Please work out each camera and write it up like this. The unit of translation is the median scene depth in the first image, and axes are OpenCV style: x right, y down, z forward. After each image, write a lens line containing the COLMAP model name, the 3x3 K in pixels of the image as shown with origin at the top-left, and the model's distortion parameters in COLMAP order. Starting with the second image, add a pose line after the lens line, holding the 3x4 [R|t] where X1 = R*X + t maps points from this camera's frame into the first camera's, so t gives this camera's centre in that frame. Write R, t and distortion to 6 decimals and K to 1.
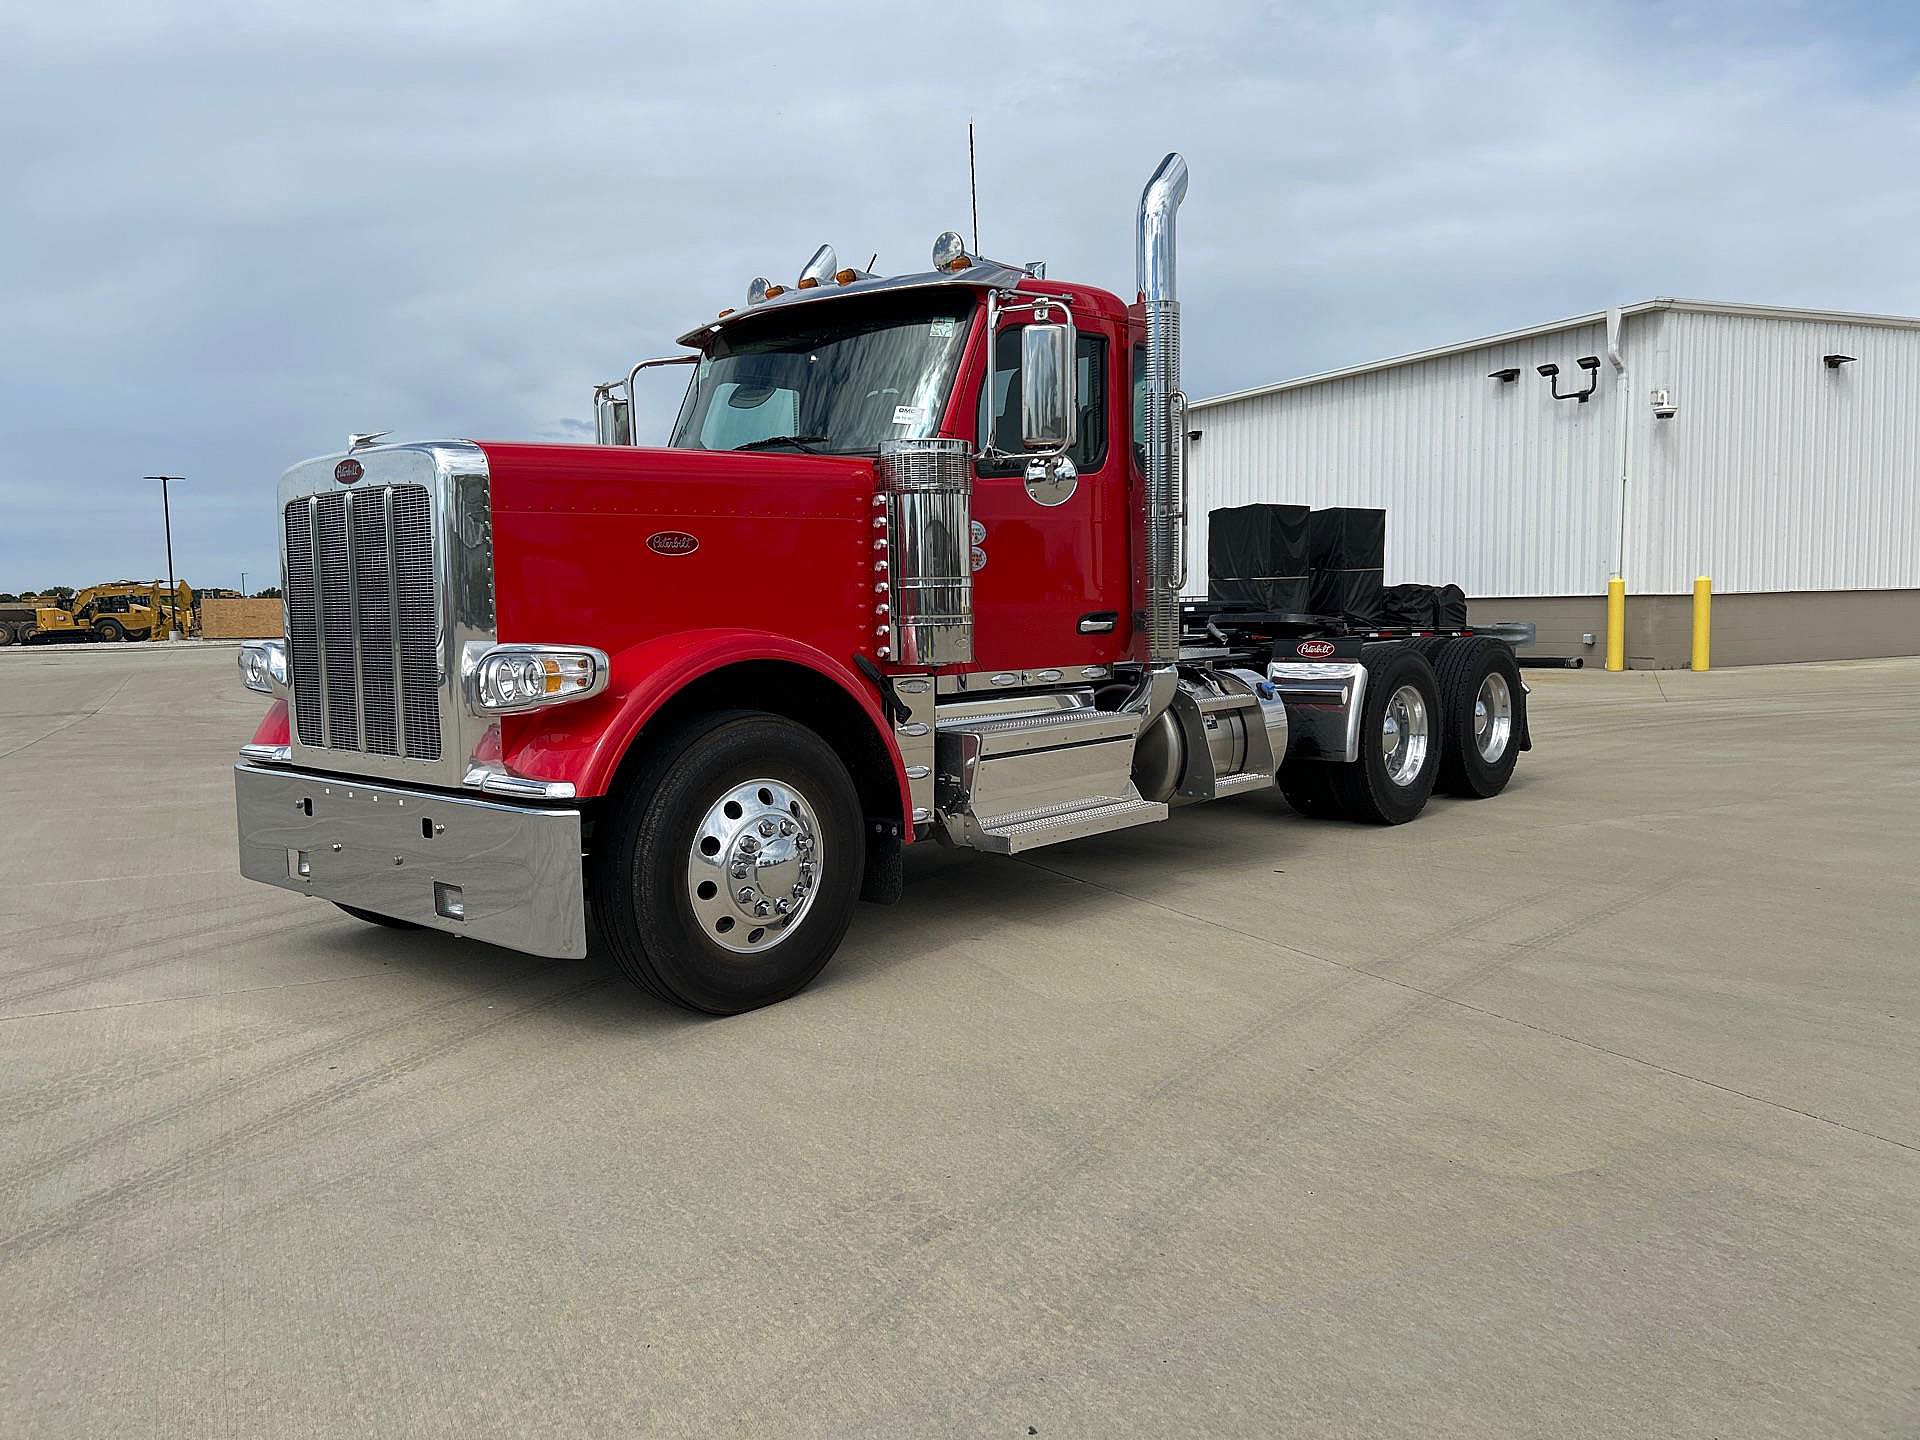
lens RADIAL K [[1498.9, 0, 948.1], [0, 1498.9, 747.5], [0, 0, 1]] dist [-0.001033, 0.000226]
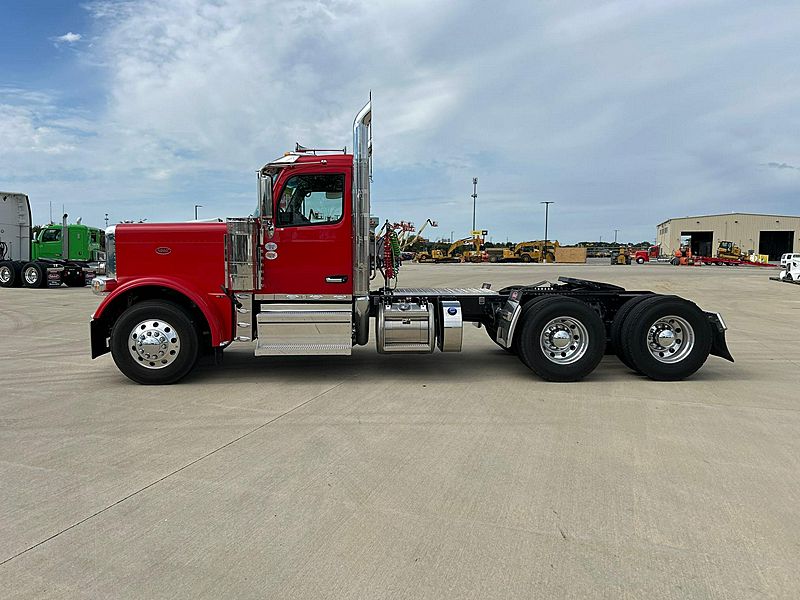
lens RADIAL K [[627.8, 0, 400.0], [0, 627.8, 300.0], [0, 0, 1]] dist [0.053927, -0.000001]
pose [[0.682836, 0.075650, -0.726645, 0.999225], [-0.084480, 0.996128, 0.024319, -0.081219], [0.725671, 0.044781, 0.686583, 0.298787]]
